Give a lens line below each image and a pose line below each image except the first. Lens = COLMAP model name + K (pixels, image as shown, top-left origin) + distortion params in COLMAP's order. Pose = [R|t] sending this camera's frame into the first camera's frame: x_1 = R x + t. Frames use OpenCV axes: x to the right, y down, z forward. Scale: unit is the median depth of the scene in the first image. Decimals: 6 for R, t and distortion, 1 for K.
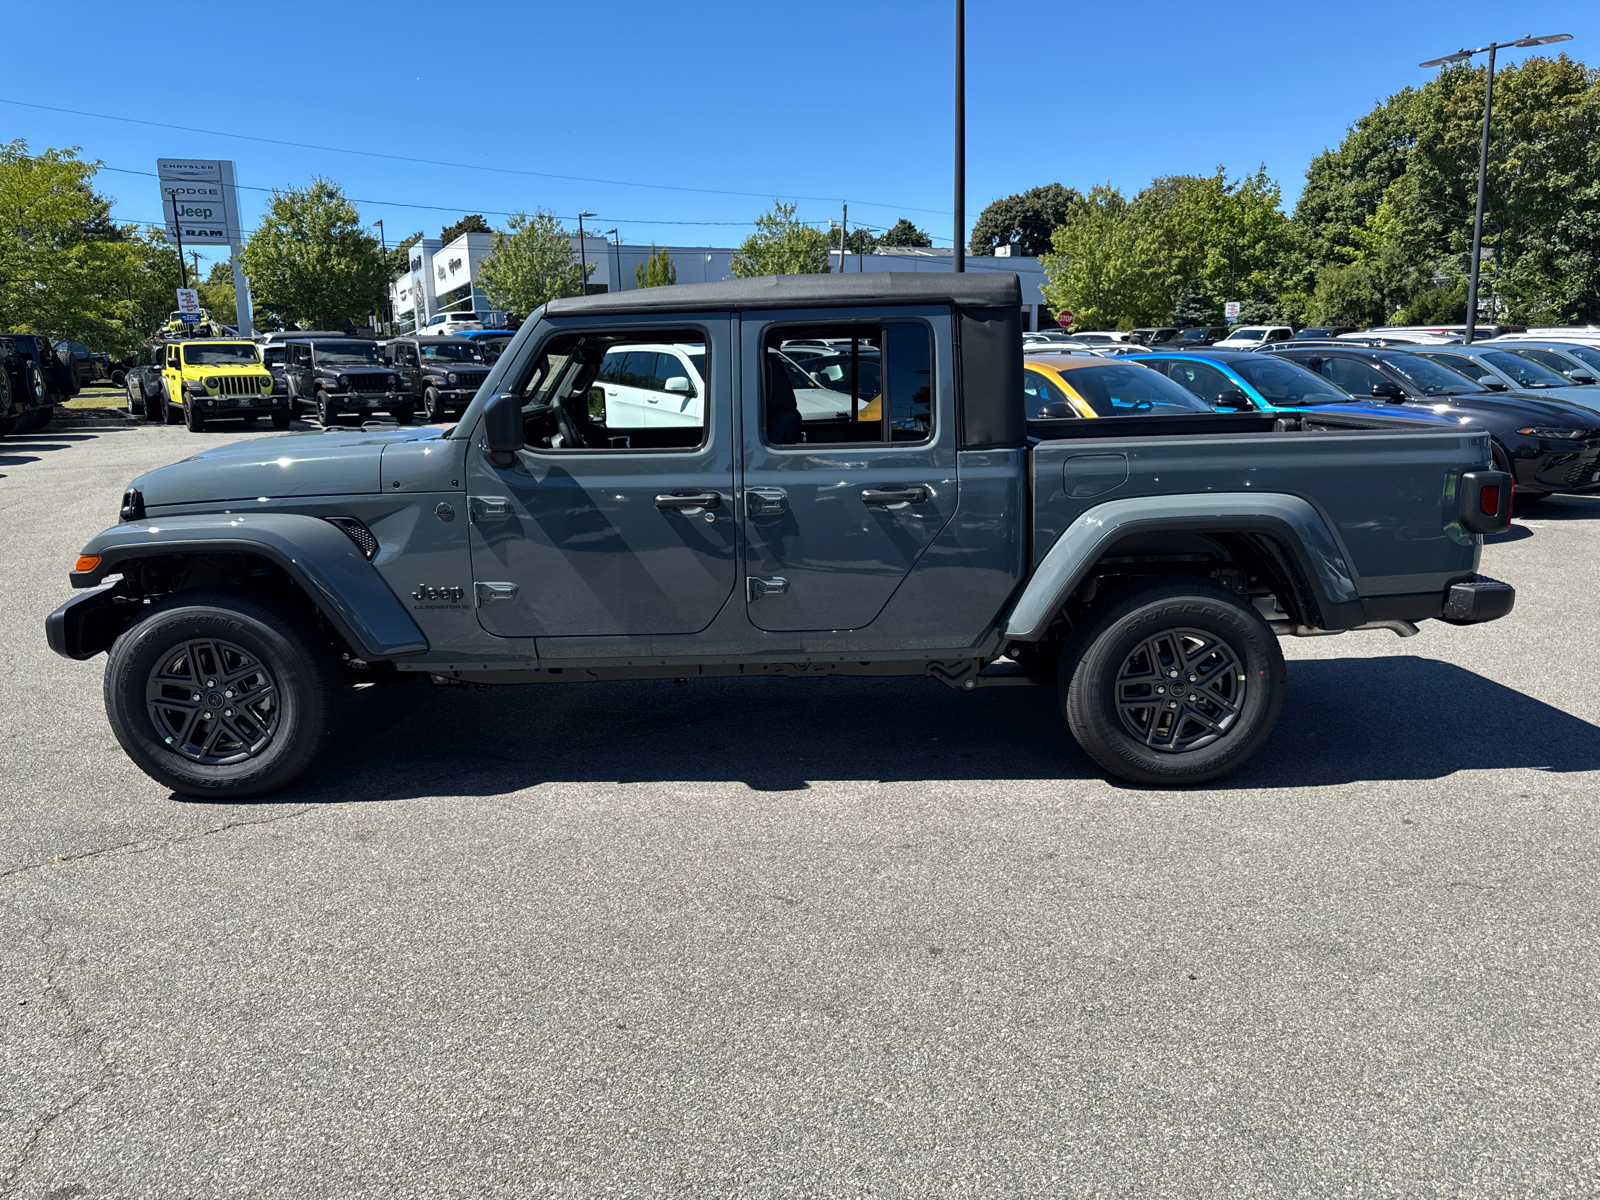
lens RADIAL K [[1141.3, 0, 806.2], [0, 1141.3, 606.0], [0, 0, 1]] dist [0.008760, -0.012238]
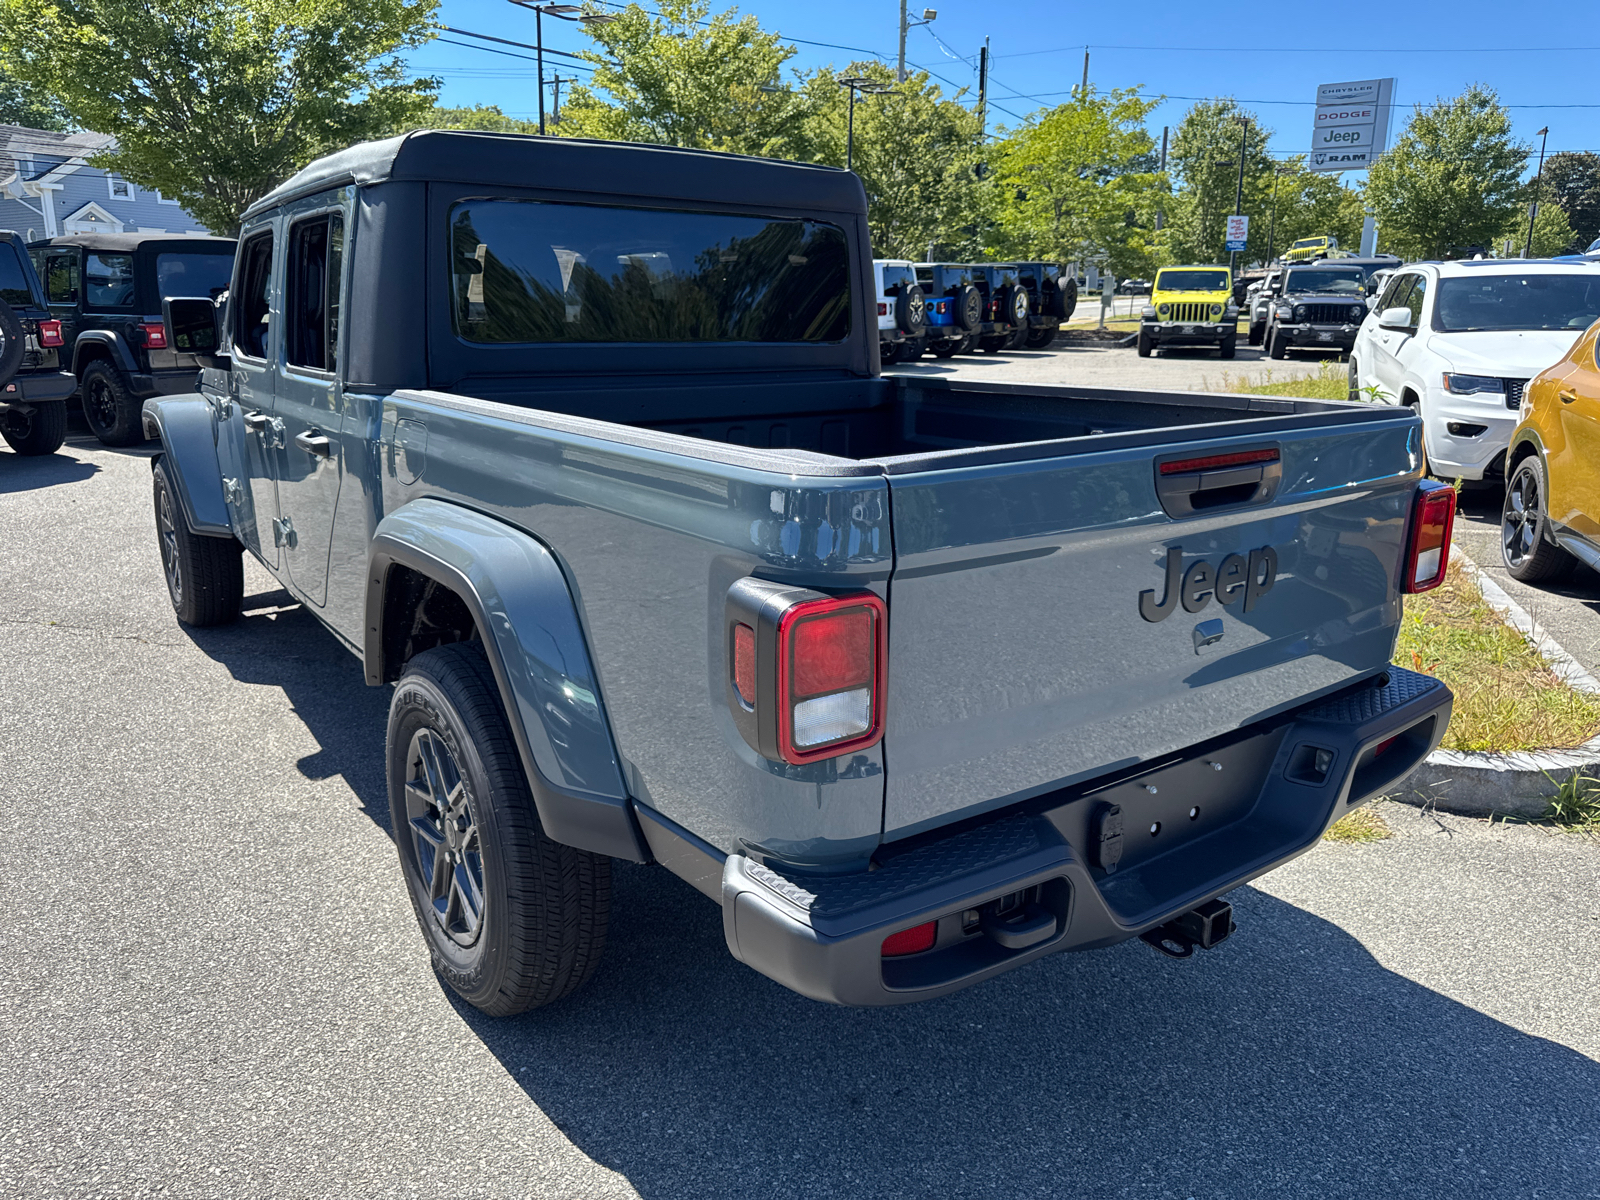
lens RADIAL K [[1141.3, 0, 806.2], [0, 1141.3, 606.0], [0, 0, 1]] dist [0.008760, -0.012238]
pose [[0.566554, 0.233879, -0.790137, 0.100674], [-0.188807, 0.970211, 0.151800, -0.019375], [0.802102, 0.063181, 0.593835, 0.092617]]
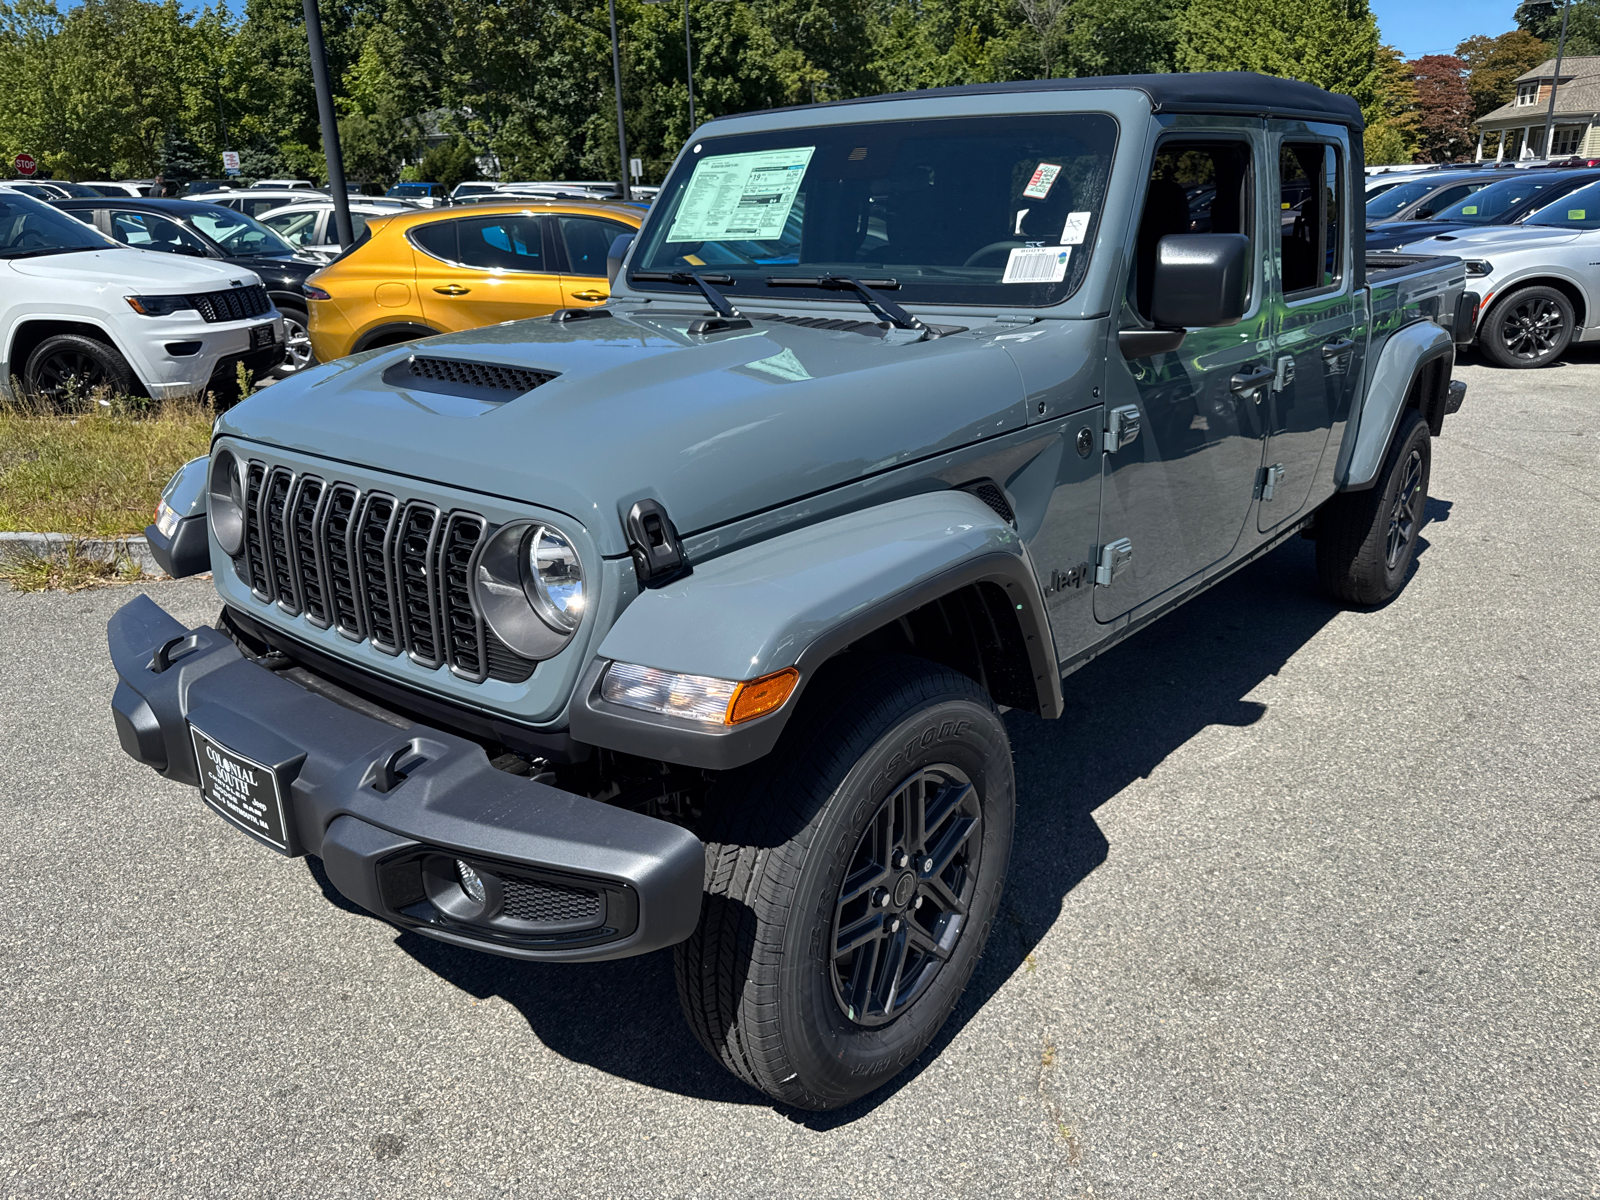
lens RADIAL K [[1143.1, 0, 796.9], [0, 1143.1, 602.7], [0, 0, 1]] dist [0.036943, -0.054001]
pose [[0.640569, -0.246195, 0.727365, -0.099237], [0.165797, 0.969212, 0.182042, -0.015574], [-0.749789, 0.003985, 0.661665, 0.082092]]
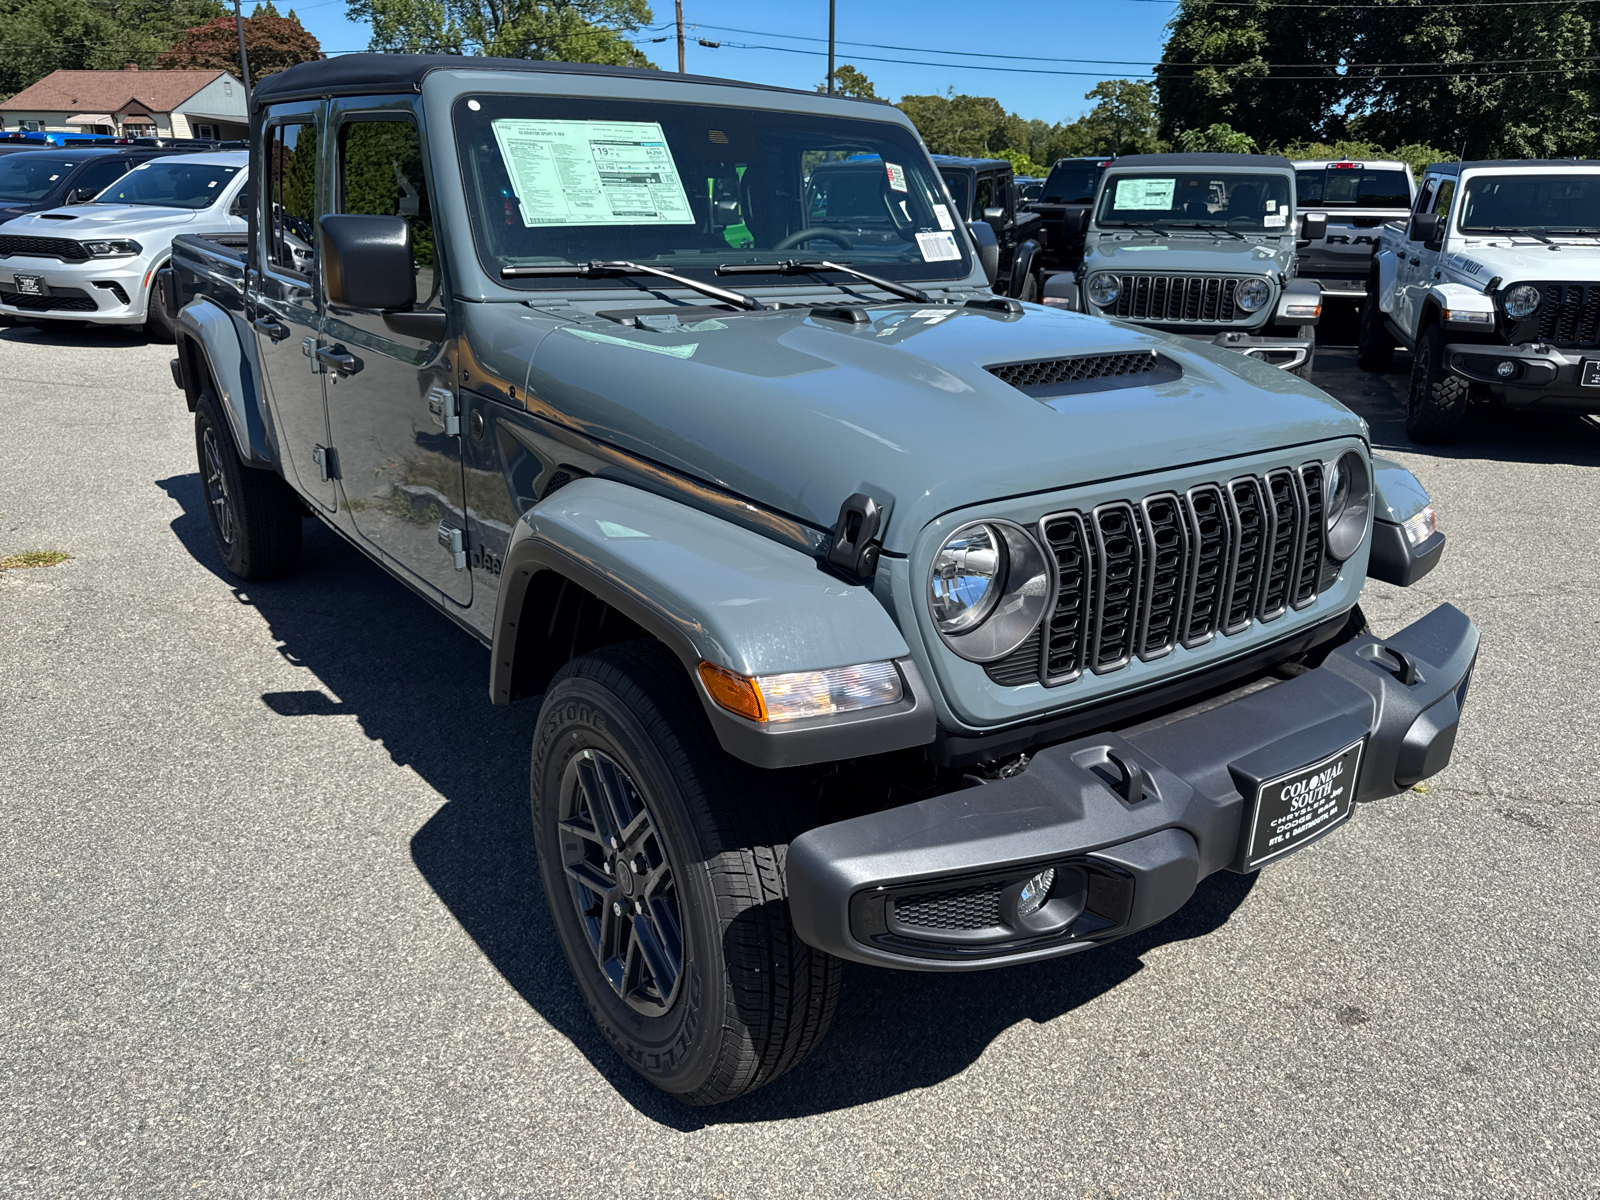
lens RADIAL K [[1159.9, 0, 823.1], [0, 1159.9, 599.3], [0, 0, 1]] dist [0.003820, -0.010286]
pose [[-0.586650, -0.268700, 0.763965, -0.103874], [0.149917, 0.891014, 0.428507, -0.035730], [-0.795844, 0.365915, -0.482430, 0.177544]]
